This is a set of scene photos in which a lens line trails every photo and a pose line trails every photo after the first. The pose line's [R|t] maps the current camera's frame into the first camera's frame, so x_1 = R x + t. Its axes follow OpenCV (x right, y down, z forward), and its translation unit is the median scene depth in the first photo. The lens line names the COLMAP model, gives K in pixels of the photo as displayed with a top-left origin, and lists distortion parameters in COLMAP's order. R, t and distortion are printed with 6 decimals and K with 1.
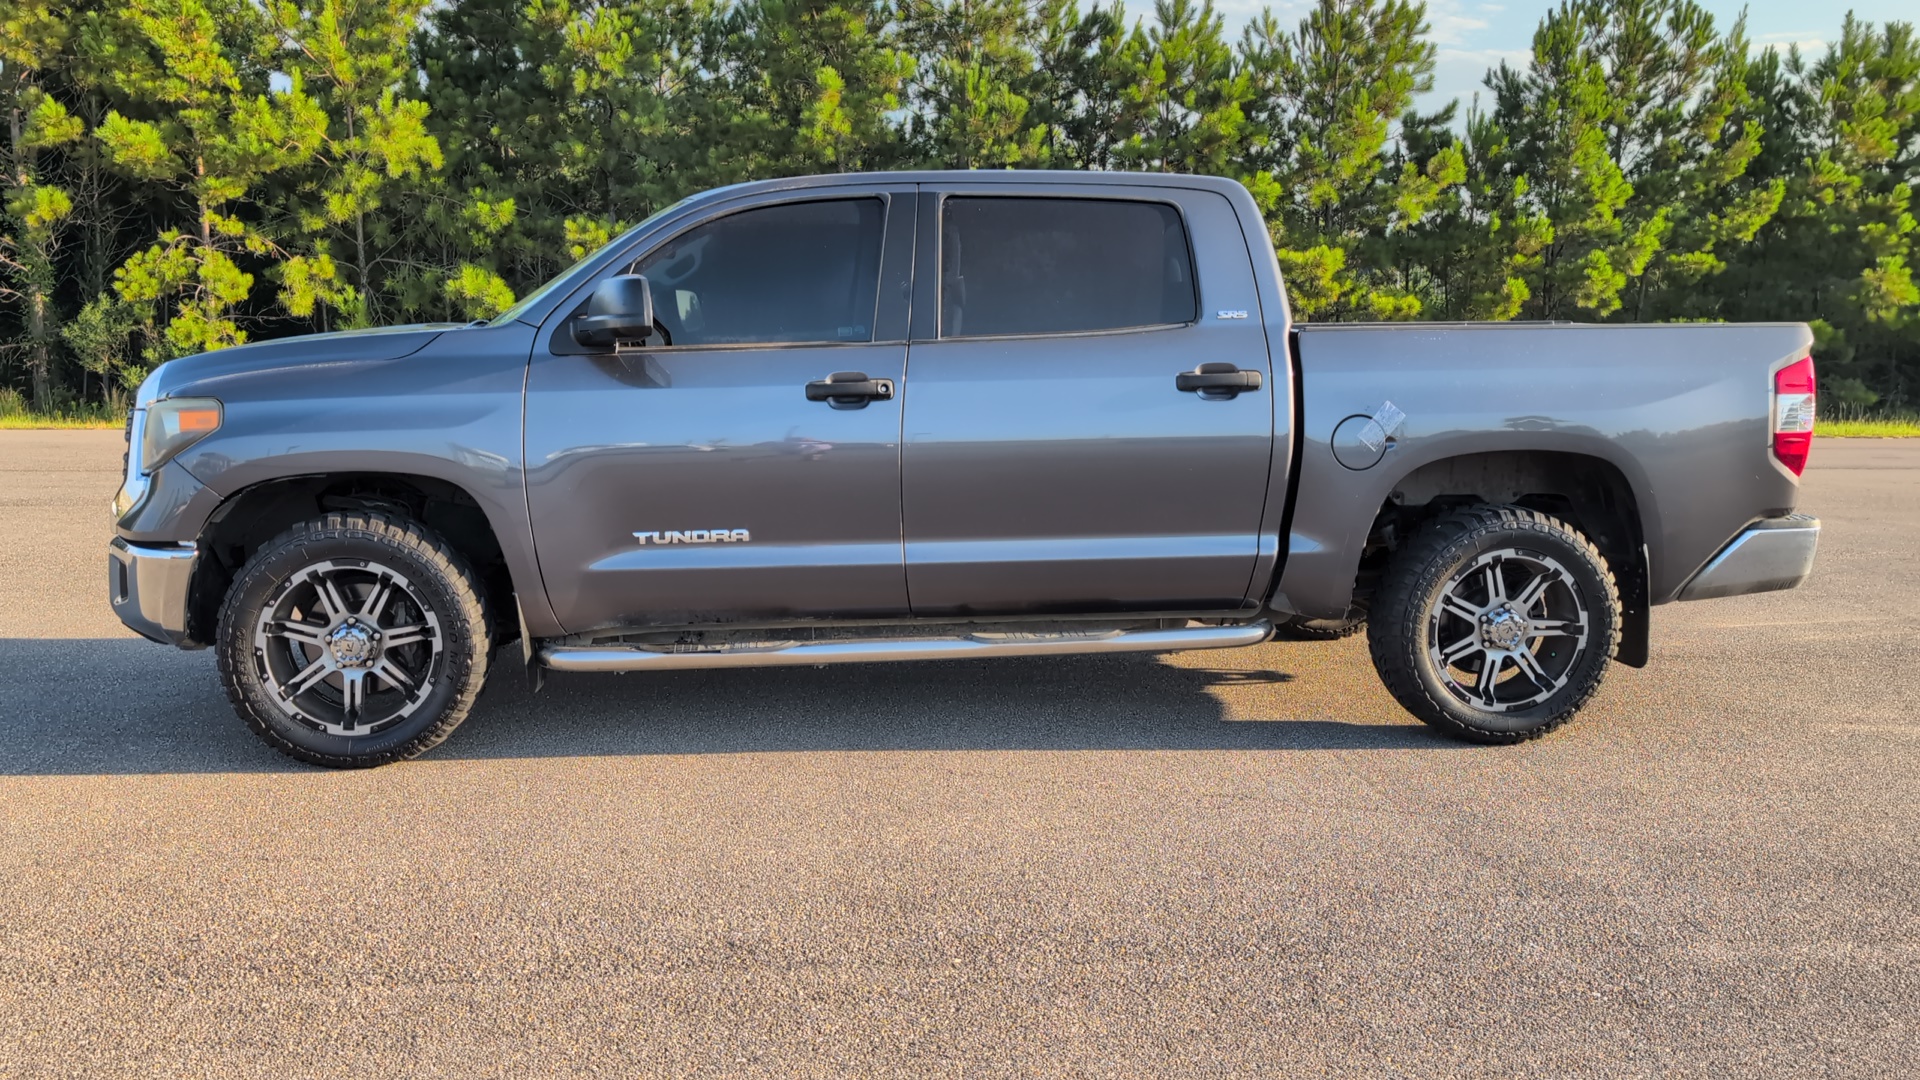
lens RADIAL K [[1610.0, 0, 964.7], [0, 1610.0, 544.8], [0, 0, 1]] dist [0.033758, -0.082495]
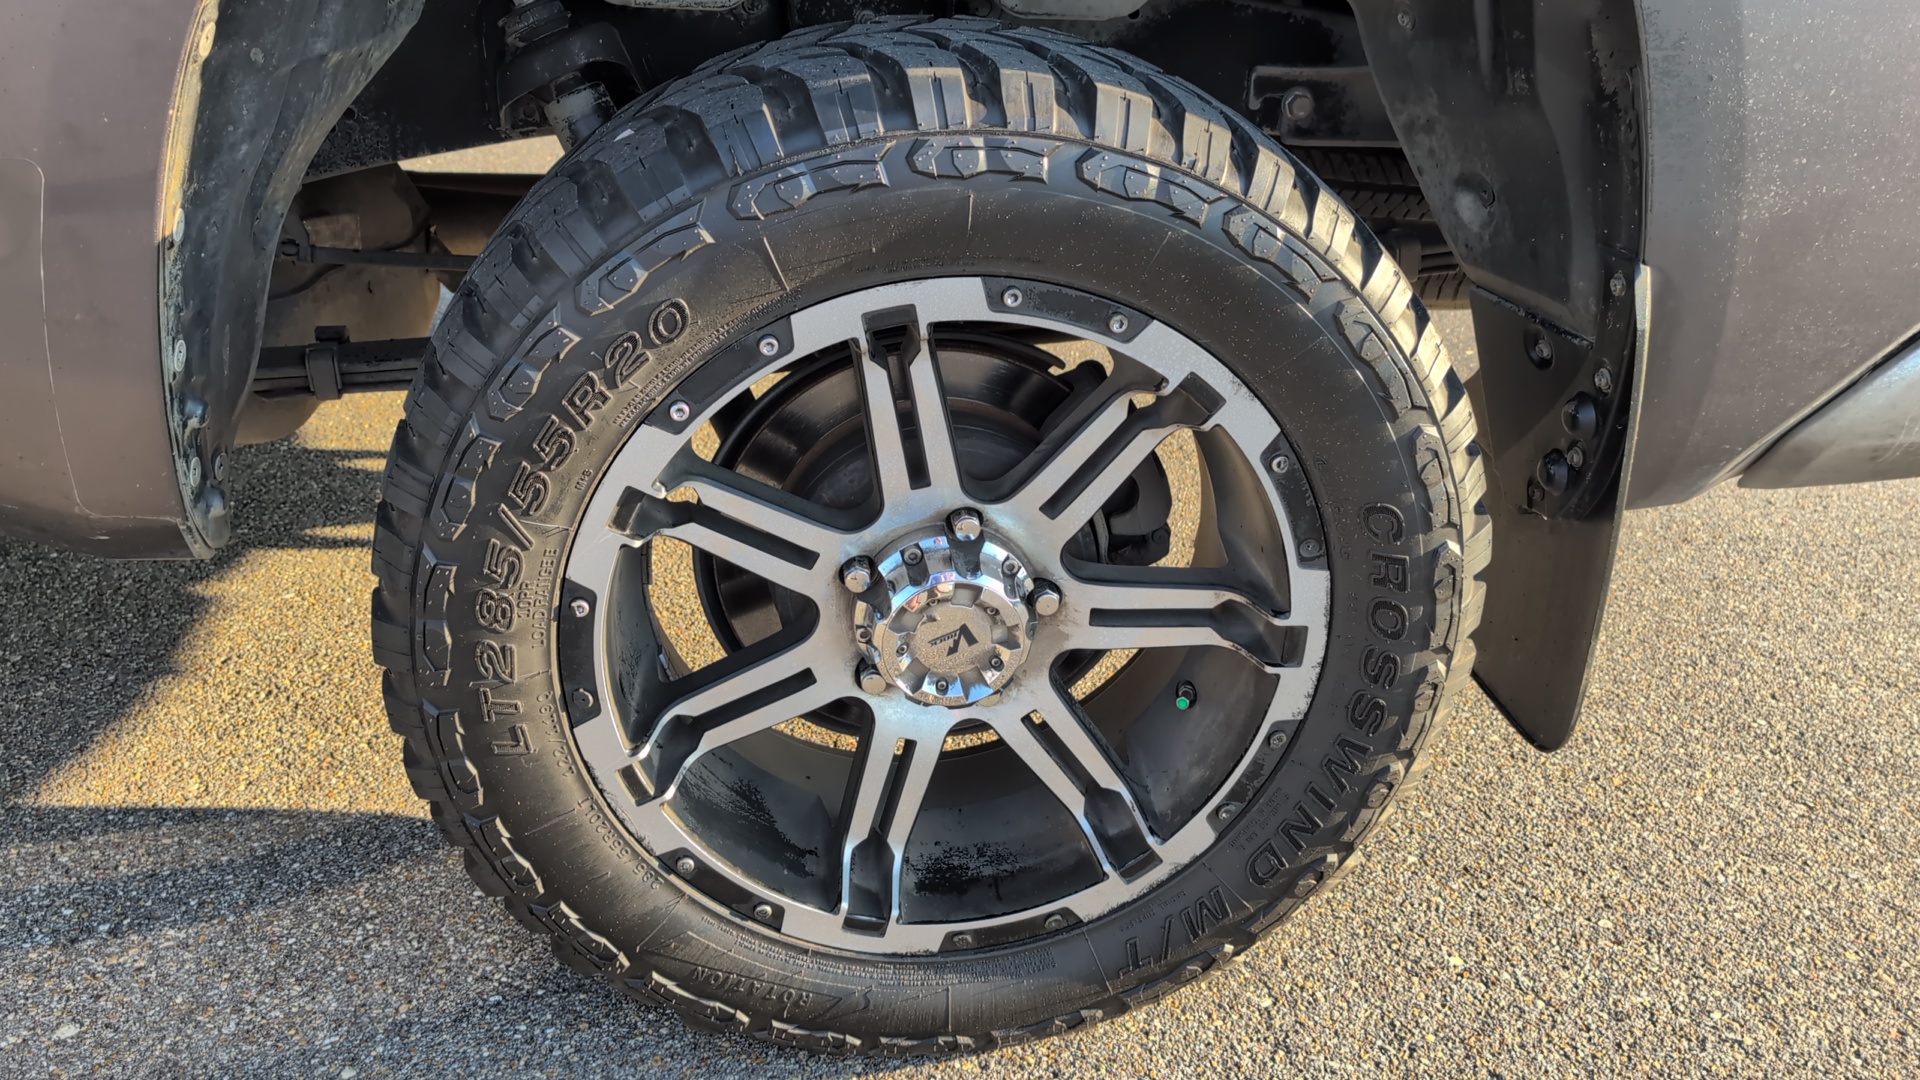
lens RADIAL K [[1610.0, 0, 964.7], [0, 1610.0, 544.8], [0, 0, 1]] dist [0.033758, -0.082495]
pose [[0.998706, 0.034231, 0.037623, 0.059657], [-0.044182, 0.950299, 0.308189, -0.004746], [-0.025204, -0.309452, 0.950581, 0.144739]]
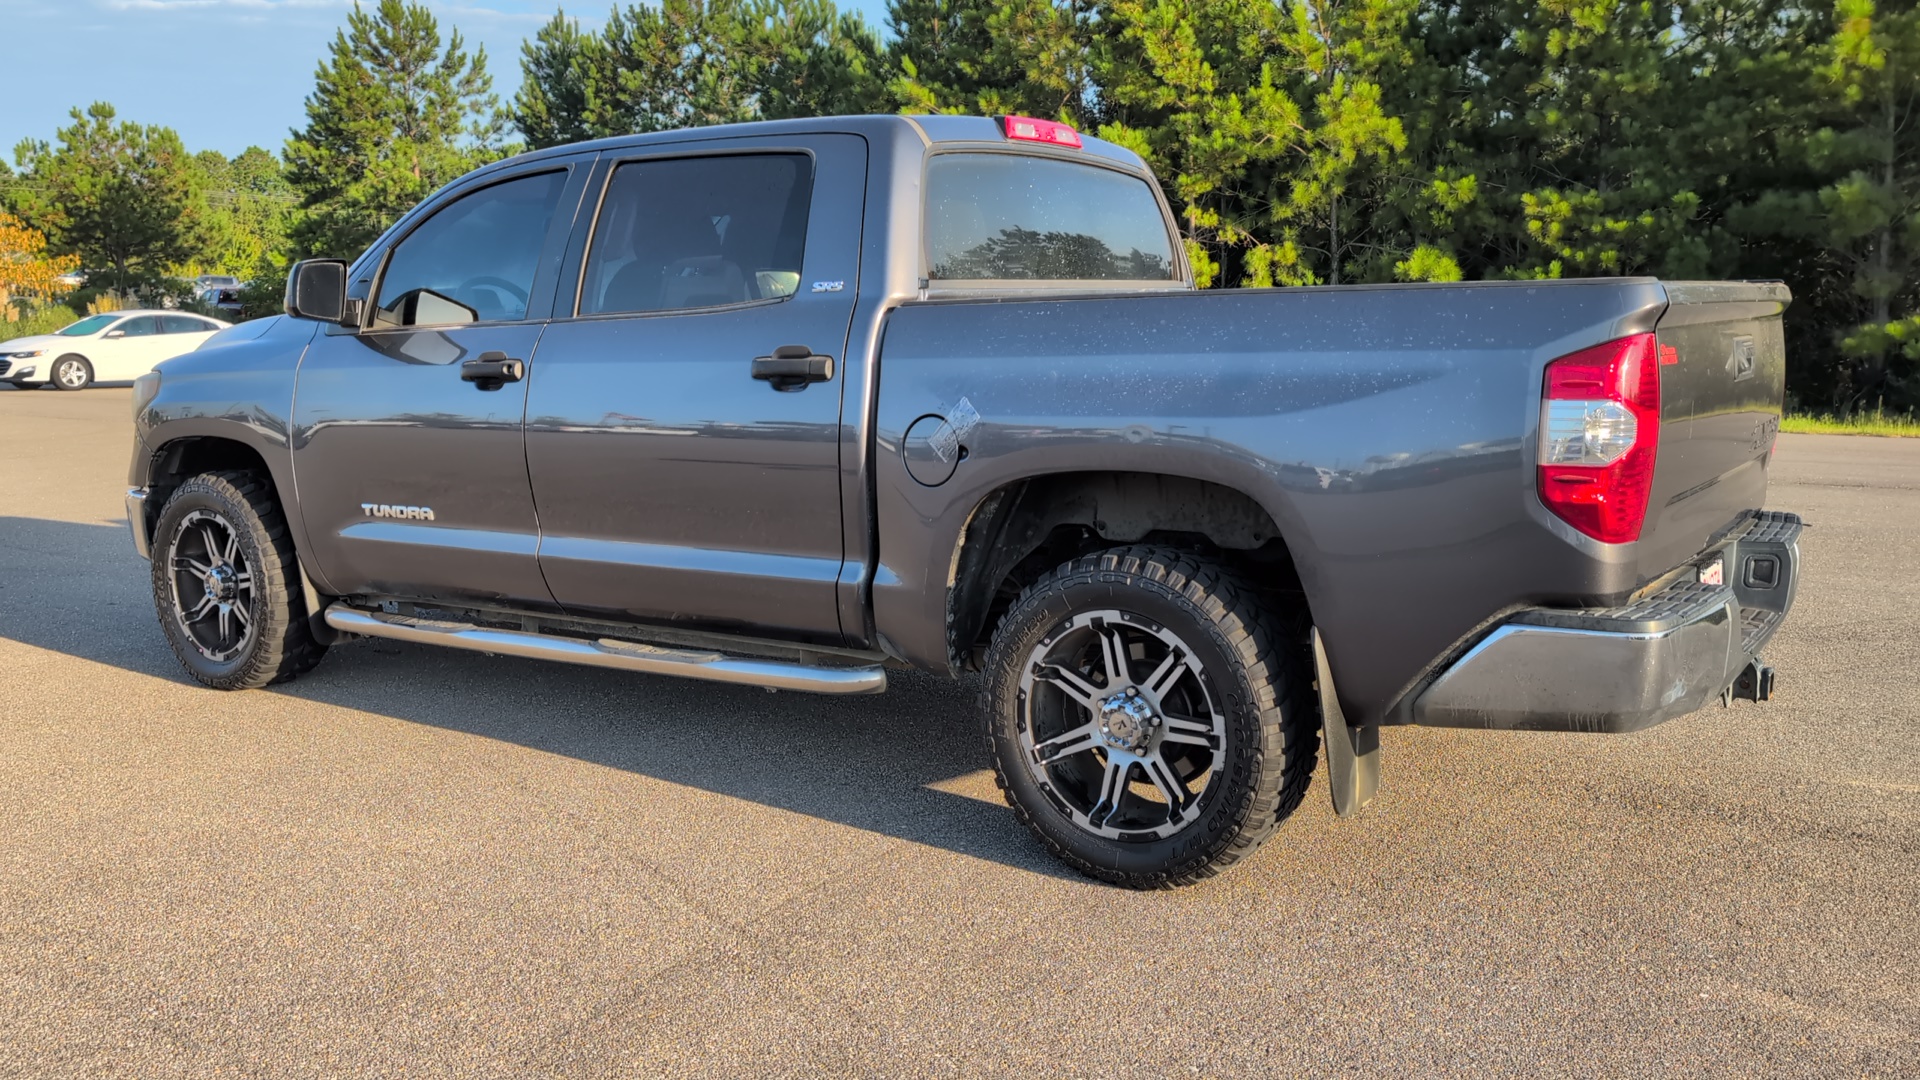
lens RADIAL K [[1623.3, 0, 940.7], [0, 1623.3, 503.3], [0, 0, 1]] dist [0.056033, -0.072446]
pose [[0.758511, 0.064683, -0.648442, 0.132500], [-0.075261, 0.997098, 0.011425, -0.008329], [0.647299, 0.040136, 0.761178, 0.073448]]
